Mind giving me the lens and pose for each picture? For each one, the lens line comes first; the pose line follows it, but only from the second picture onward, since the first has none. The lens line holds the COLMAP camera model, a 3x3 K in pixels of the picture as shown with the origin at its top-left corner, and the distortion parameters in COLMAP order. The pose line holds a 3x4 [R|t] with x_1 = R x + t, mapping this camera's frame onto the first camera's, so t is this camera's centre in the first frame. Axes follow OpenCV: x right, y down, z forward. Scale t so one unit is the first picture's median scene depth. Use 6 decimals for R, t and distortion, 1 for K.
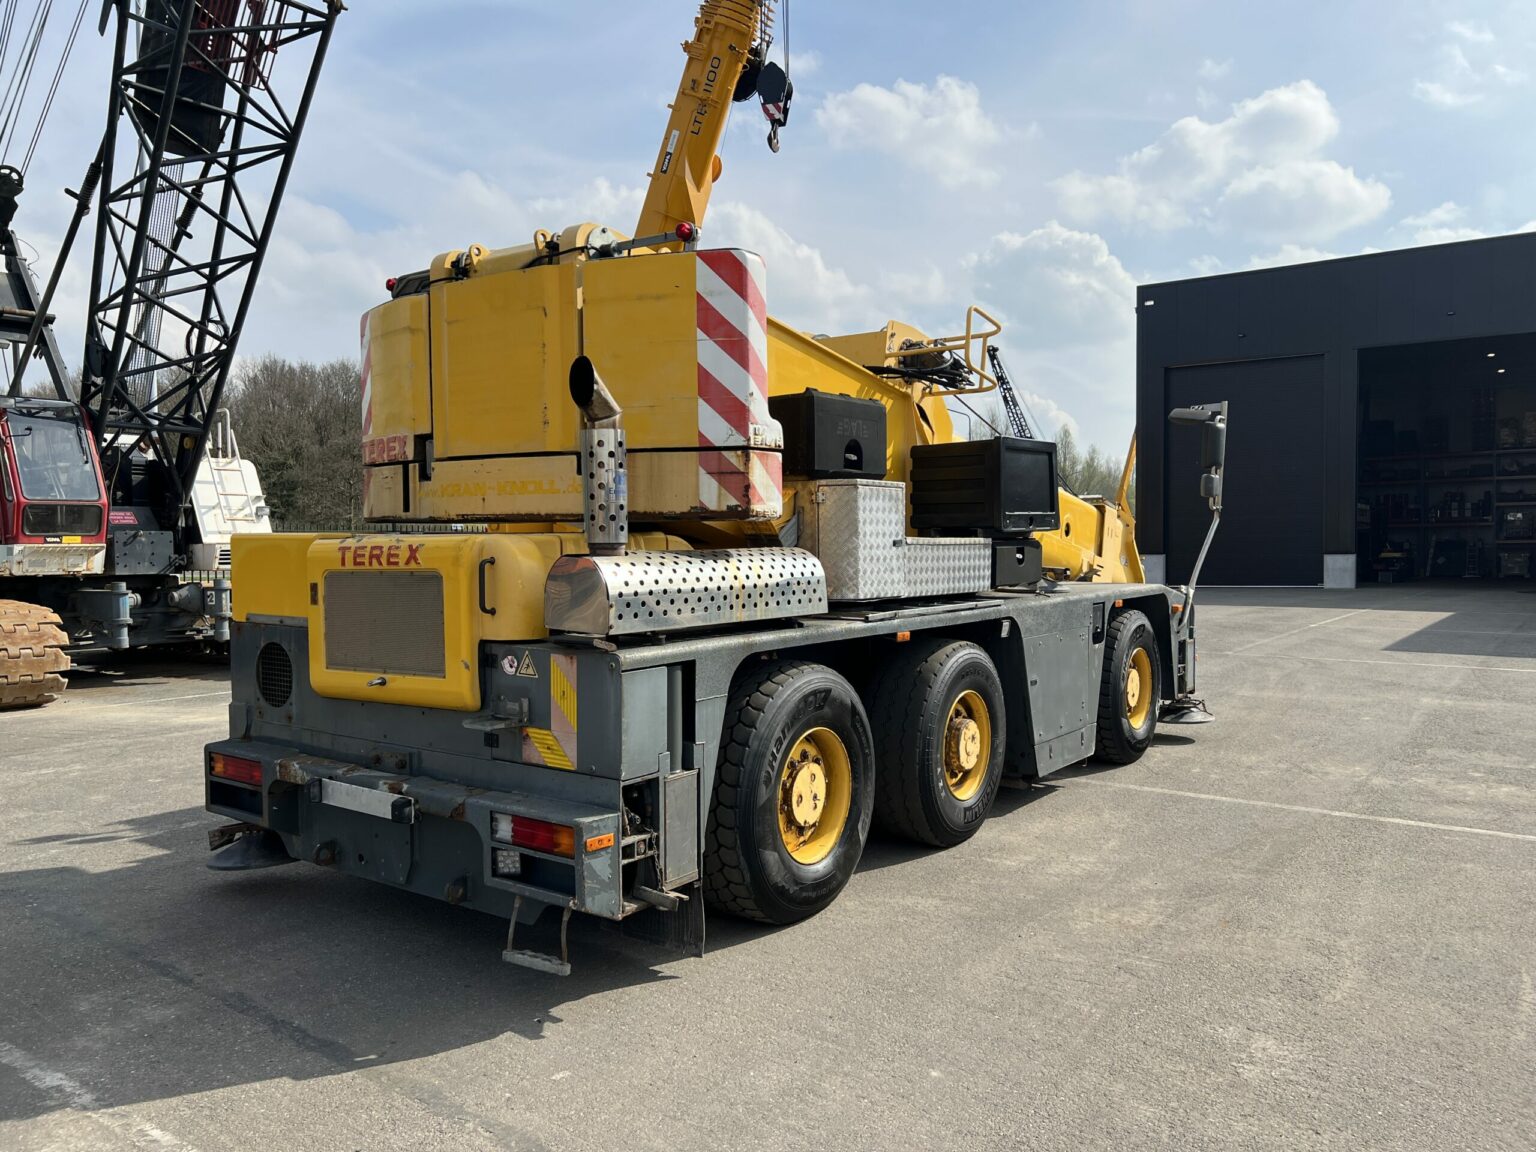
lens RADIAL K [[1158.7, 0, 769.7], [0, 1158.7, 574.6], [0, 0, 1]] dist [0.036282, -0.046683]
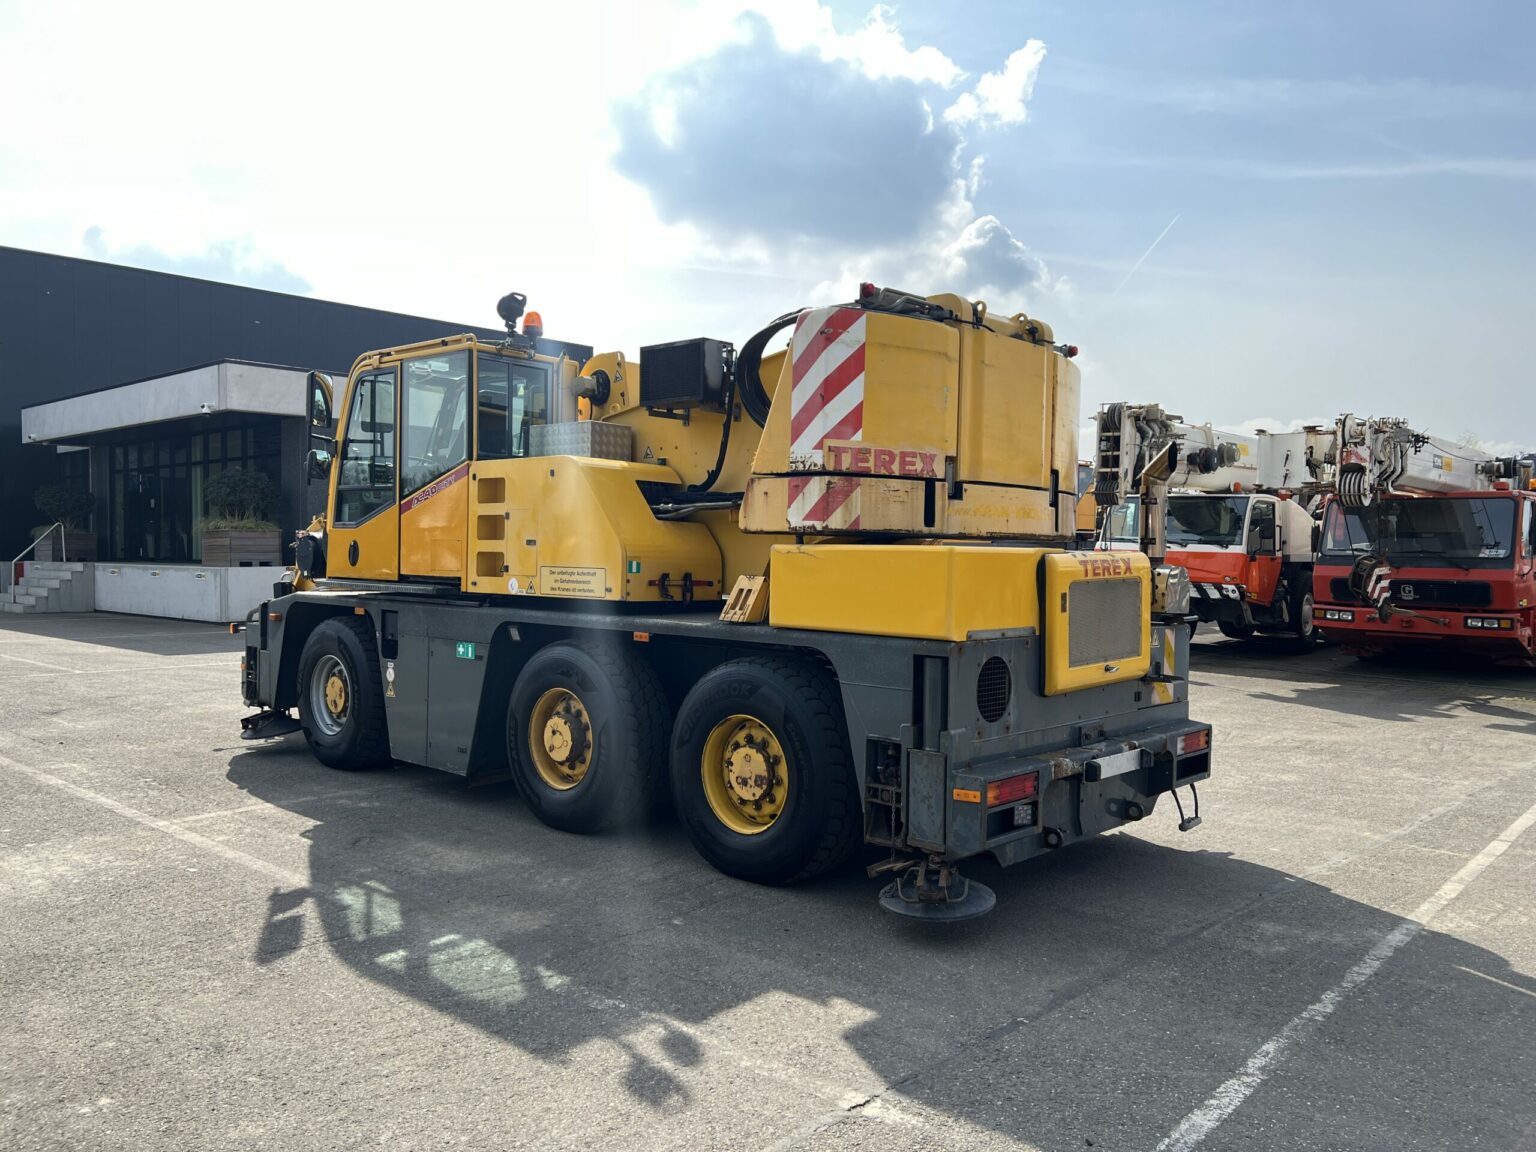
lens RADIAL K [[1158.7, 0, 771.4], [0, 1158.7, 577.2], [0, 0, 1]] dist [0.036282, -0.046683]
pose [[0.110263, -0.013542, 0.993810, -1.542426], [0.023039, 0.999673, 0.011066, -0.026813], [-0.993635, 0.021676, 0.110539, 1.166565]]
